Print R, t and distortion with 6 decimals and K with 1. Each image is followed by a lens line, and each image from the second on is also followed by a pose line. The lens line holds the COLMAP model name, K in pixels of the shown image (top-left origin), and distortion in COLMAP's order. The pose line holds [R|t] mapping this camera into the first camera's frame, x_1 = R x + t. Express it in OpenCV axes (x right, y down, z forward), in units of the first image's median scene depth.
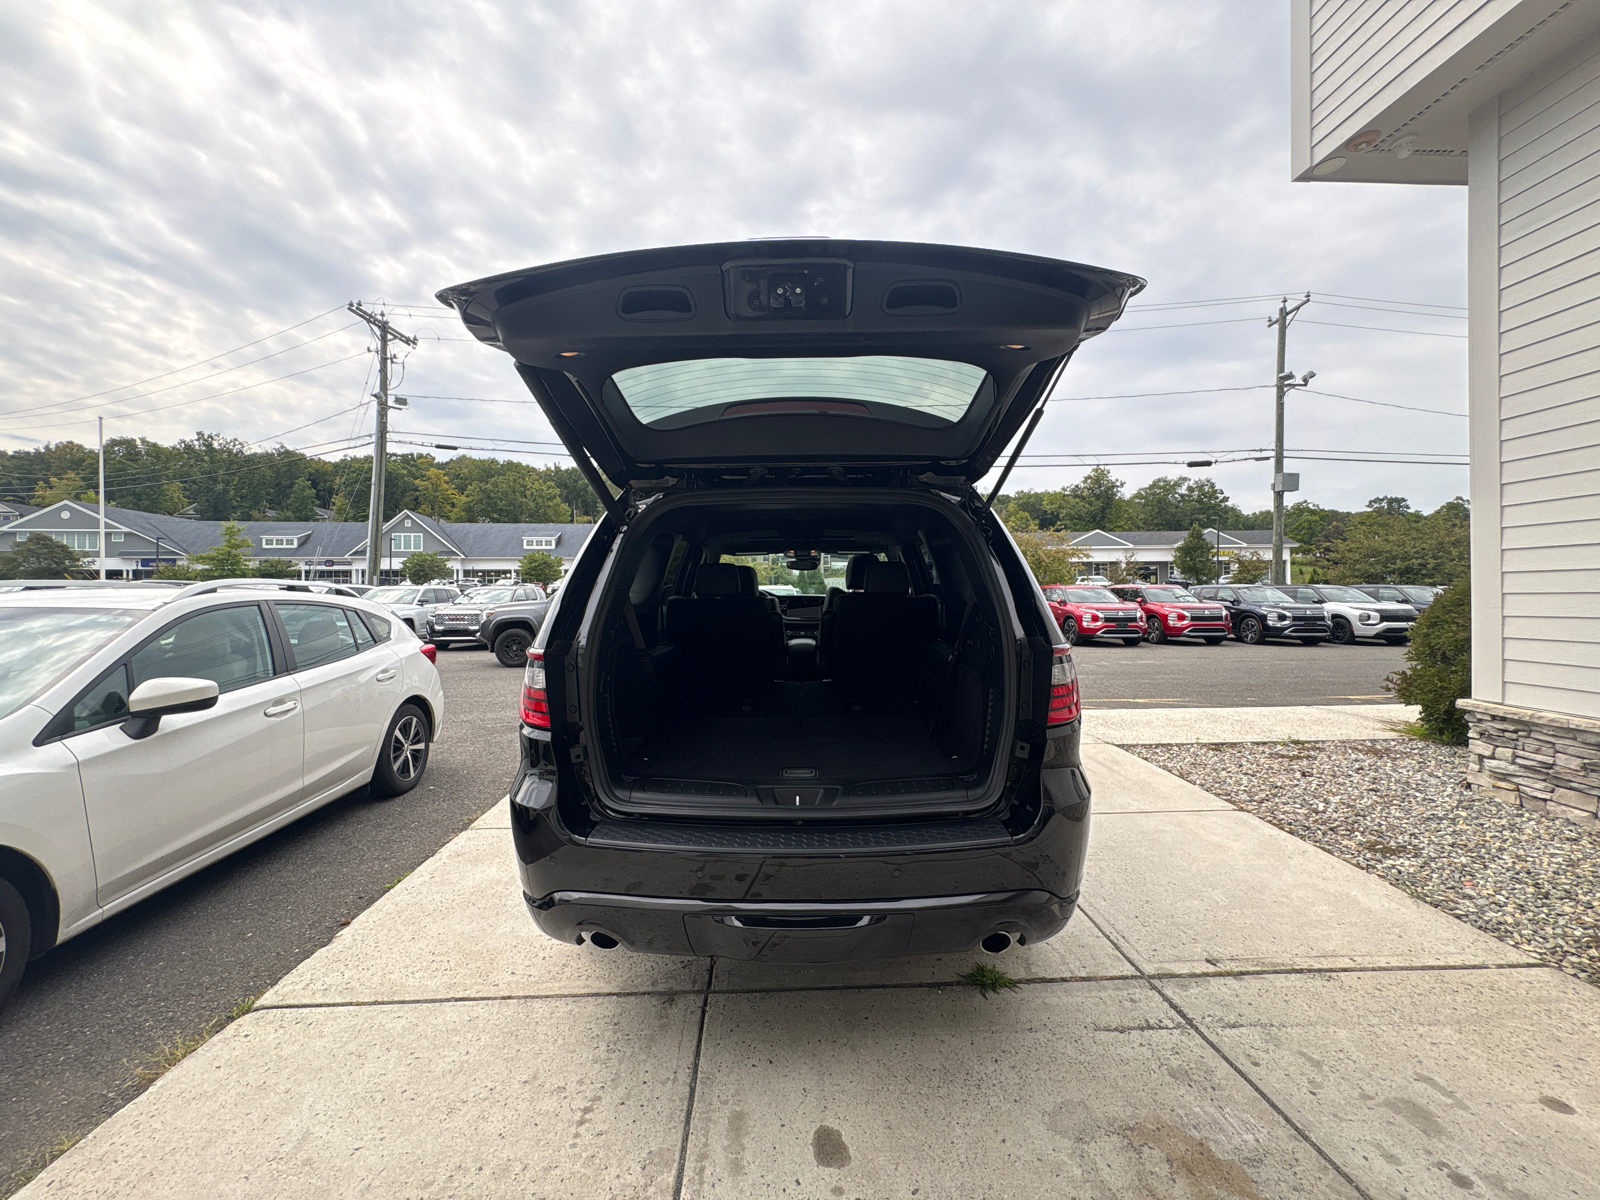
lens RADIAL K [[639.0, 0, 800.4], [0, 639.0, 598.6], [0, 0, 1]] dist [0.003825, -0.001006]
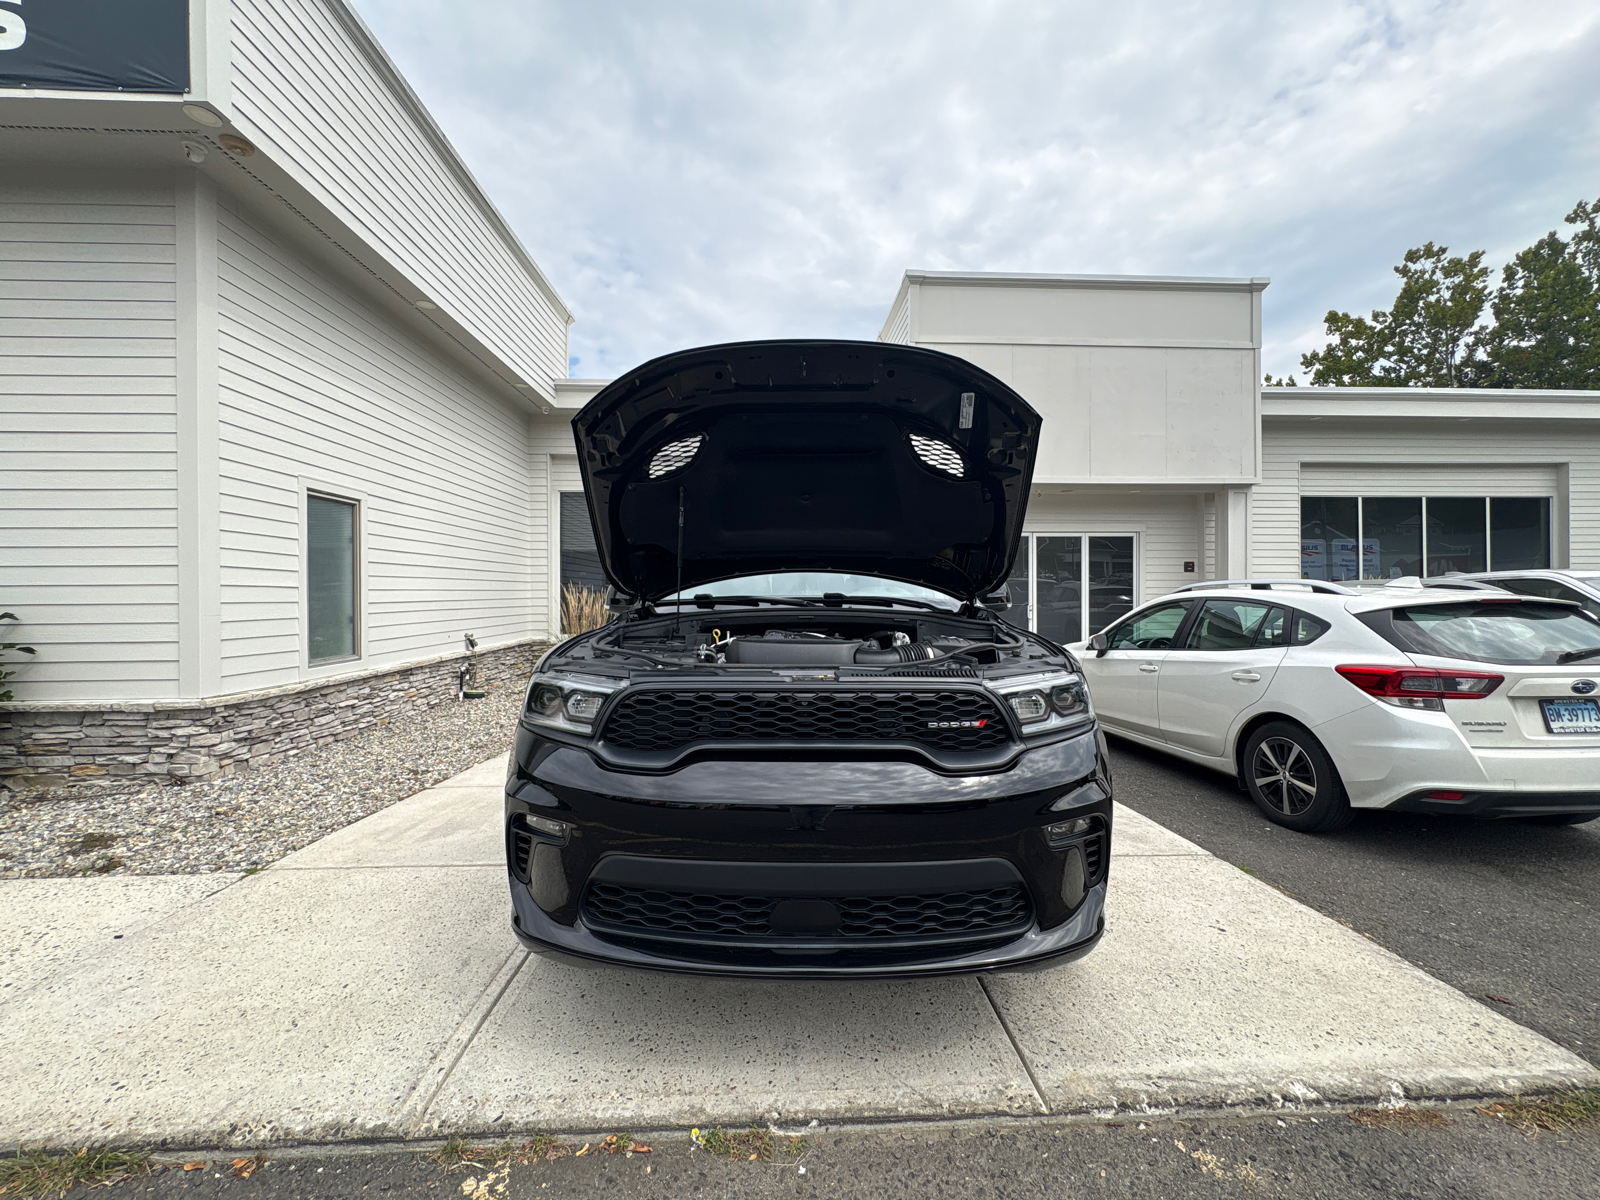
lens RADIAL K [[639.0, 0, 793.2], [0, 639.0, 593.1], [0, 0, 1]] dist [0.003825, -0.001006]
pose [[-0.999783, 0.012292, 0.016845, 0.008996], [0.012218, 0.999915, -0.004503, -0.008727], [-0.016899, -0.004296, -0.999848, 2.224338]]
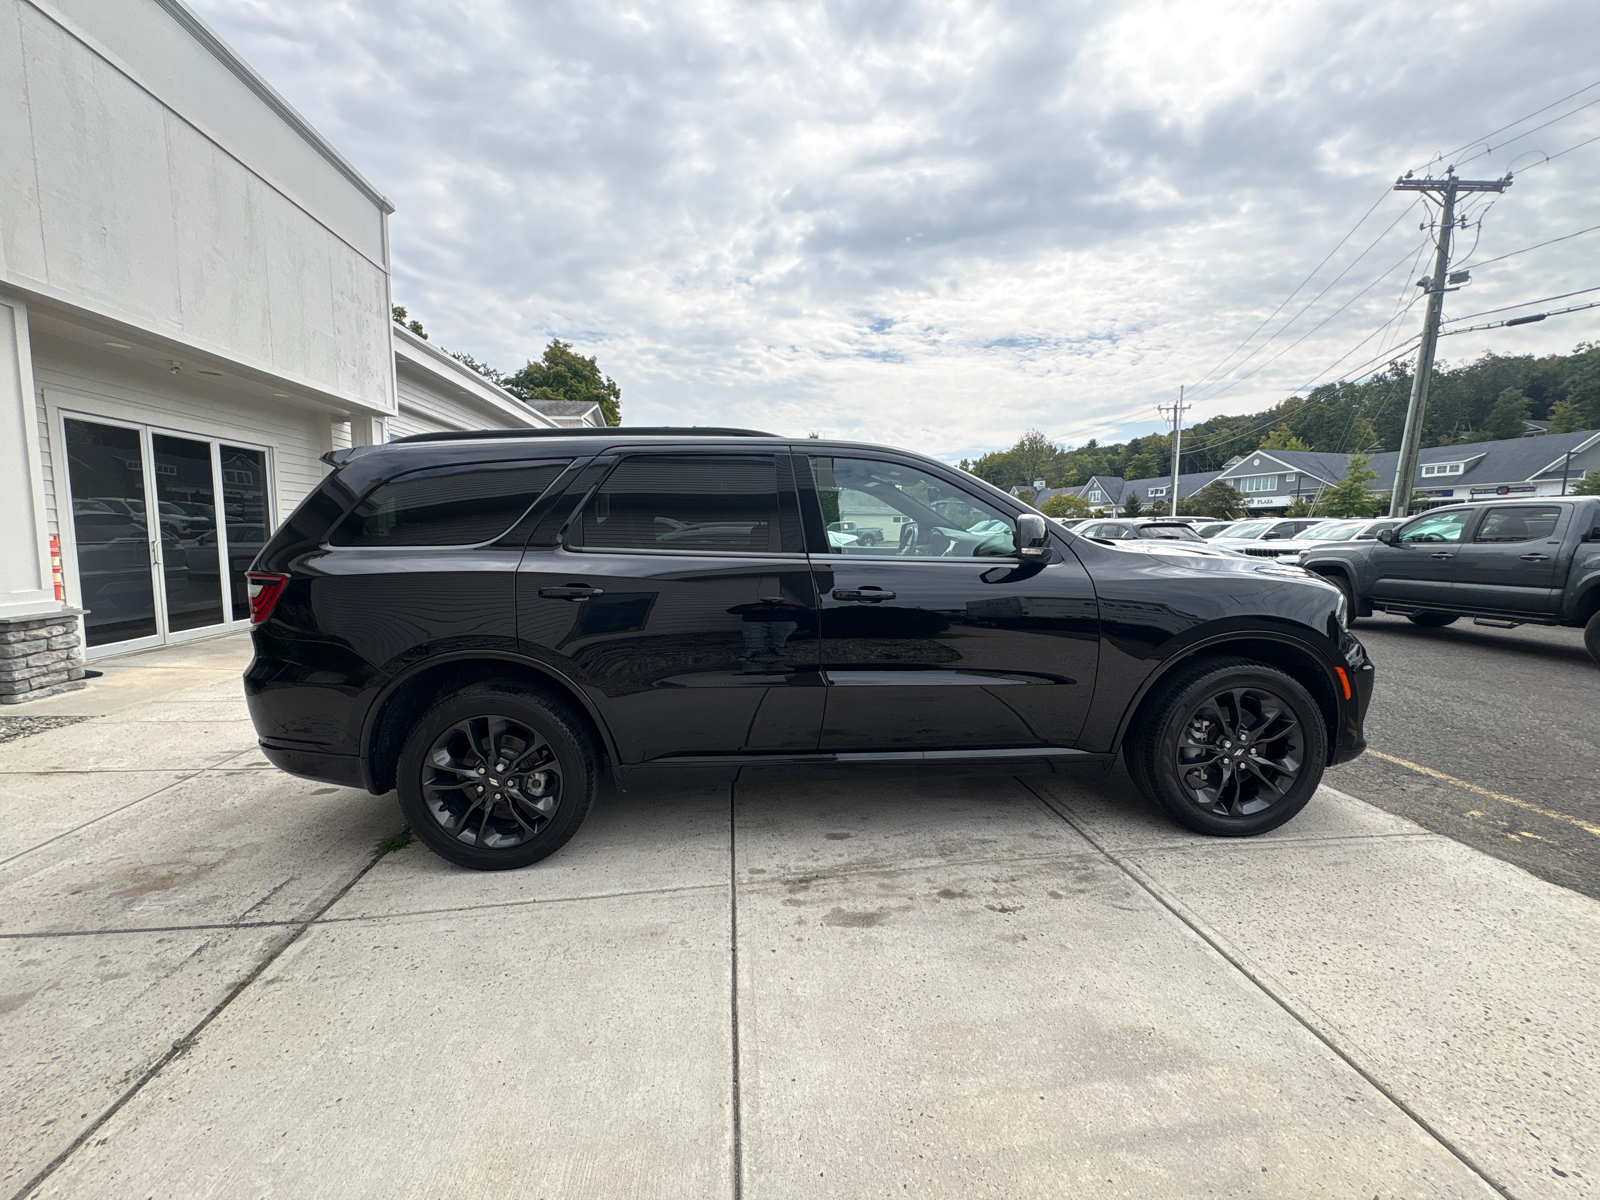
lens RADIAL K [[639.0, 0, 793.9], [0, 639.0, 595.8], [0, 0, 1]] dist [0.003825, -0.001006]
pose [[0.049686, 0.109449, -0.992750, 0.926926], [-0.010539, 0.993980, 0.109057, -0.019268], [0.998709, 0.005044, 0.050540, 1.042519]]
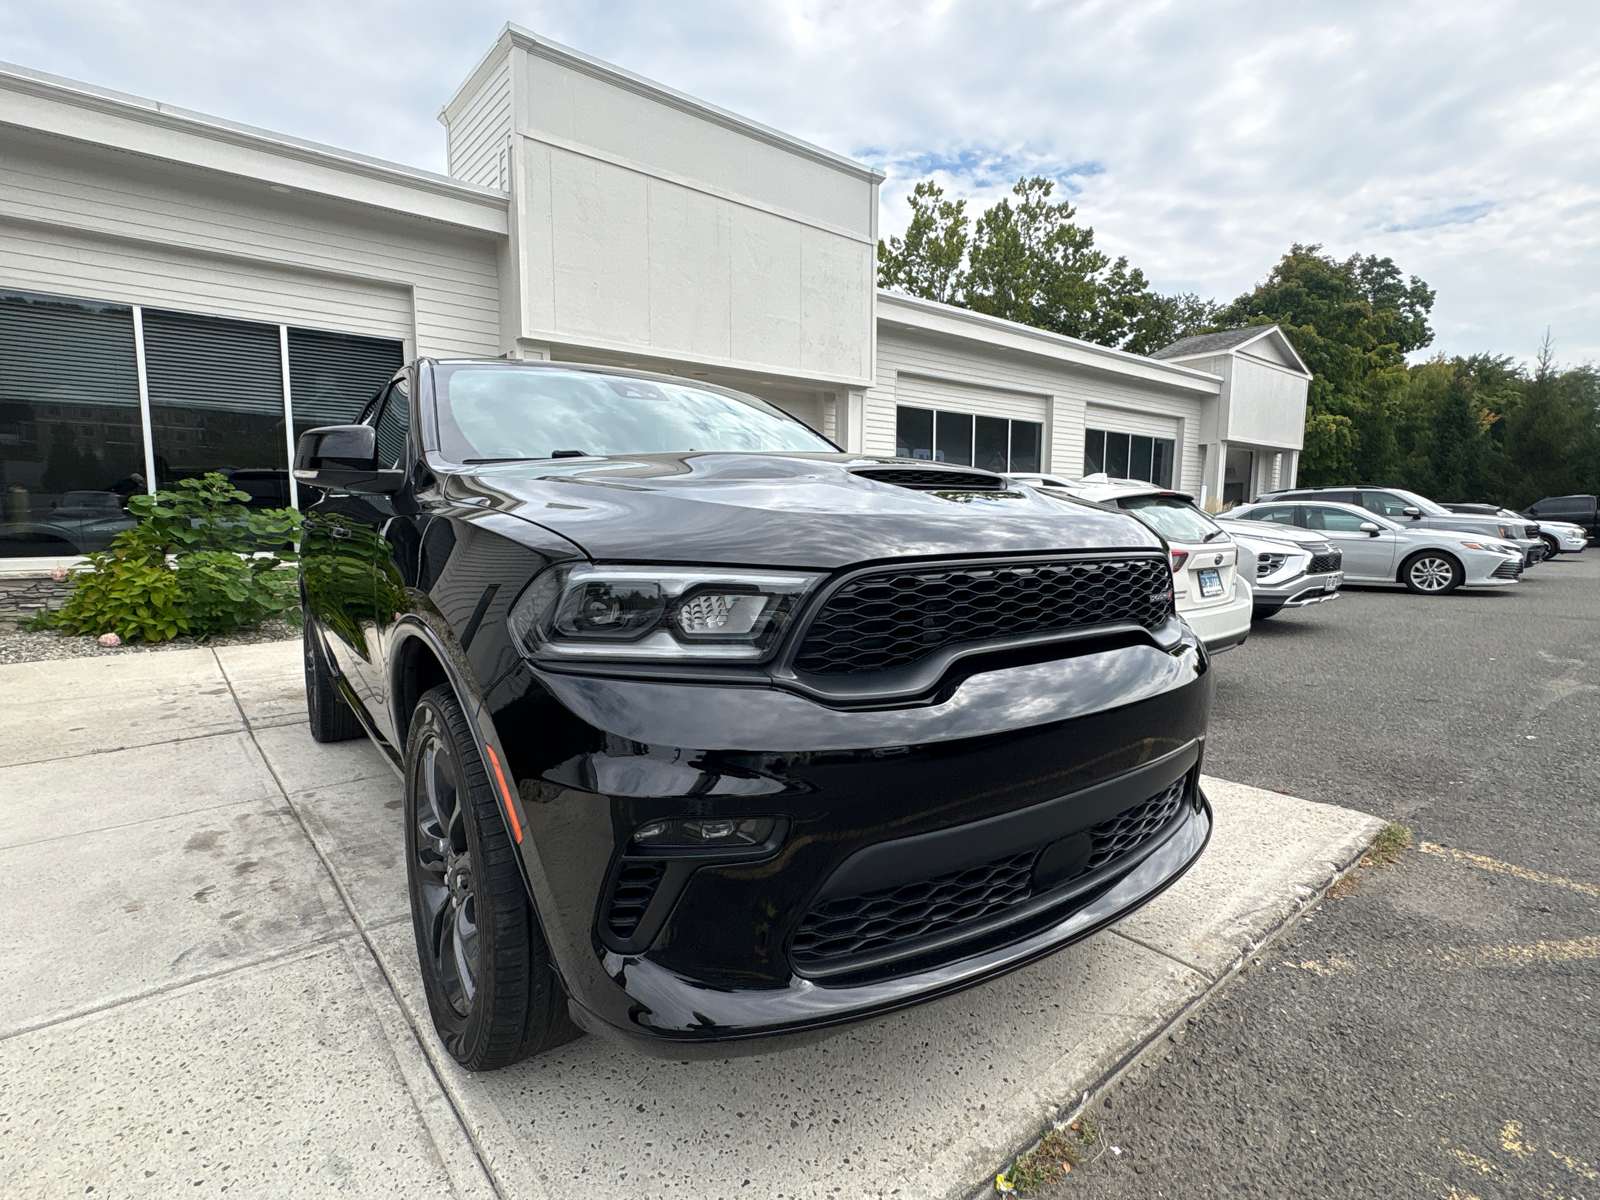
lens RADIAL K [[785.0, 0, 791.2], [0, 785.0, 597.2], [0, 0, 1]] dist [0.004126, -0.001828]
pose [[-0.808869, 0.071020, -0.583685, 0.348286], [0.002551, 0.993093, 0.117300, 0.027385], [0.587984, 0.093392, -0.803463, 2.022484]]
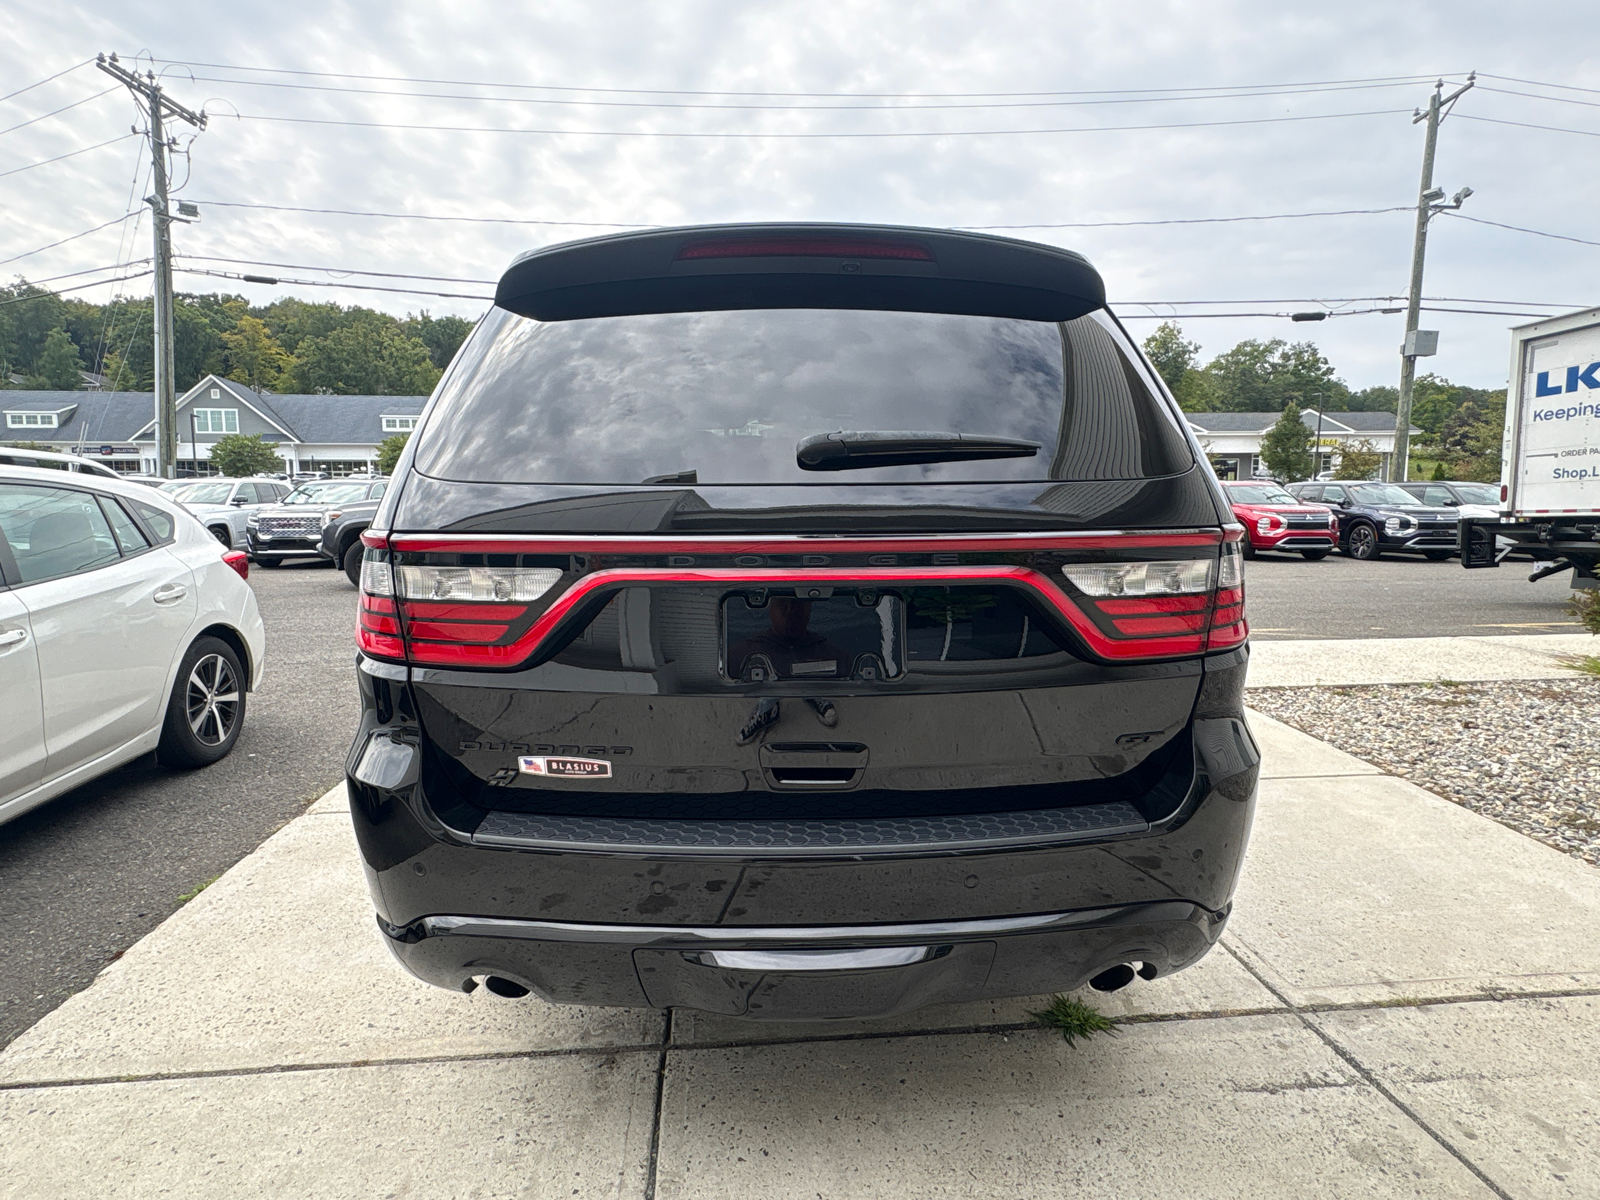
lens RADIAL K [[848.2, 0, 800.4], [0, 848.2, 598.4], [0, 0, 1]] dist [0.005804, -0.002547]
pose [[0.999129, -0.002286, 0.041671, -0.022910], [-0.002385, 0.993740, 0.111691, 0.025899], [-0.041665, -0.111693, 0.992869, 0.092843]]
